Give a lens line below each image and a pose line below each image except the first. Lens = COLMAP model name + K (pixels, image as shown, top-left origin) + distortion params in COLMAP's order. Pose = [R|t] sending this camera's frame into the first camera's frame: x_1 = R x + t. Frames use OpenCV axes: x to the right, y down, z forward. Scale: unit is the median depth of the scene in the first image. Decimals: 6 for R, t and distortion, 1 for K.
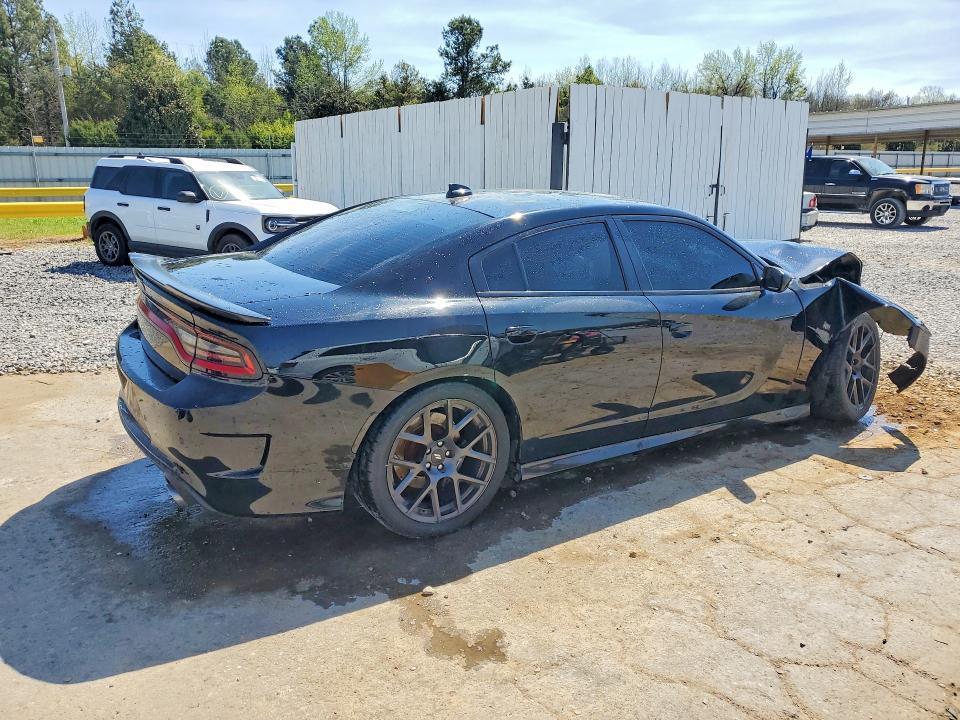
lens RADIAL K [[727.4, 0, 480.0], [0, 727.4, 360.0], [0, 0, 1]] dist [0.009848, -0.002150]
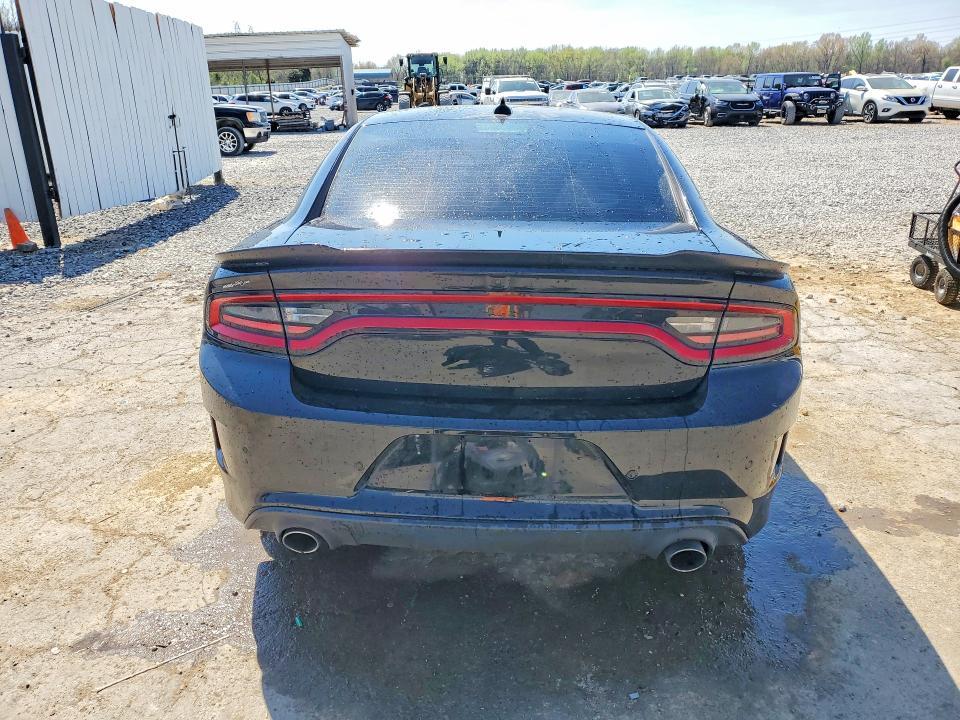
lens RADIAL K [[727.4, 0, 480.0], [0, 727.4, 360.0], [0, 0, 1]] dist [0.009848, -0.002150]
pose [[0.578735, -0.296128, 0.759851, -0.124478], [0.233867, 0.952874, 0.193230, -0.020727], [-0.781263, 0.065875, 0.620716, 0.090785]]
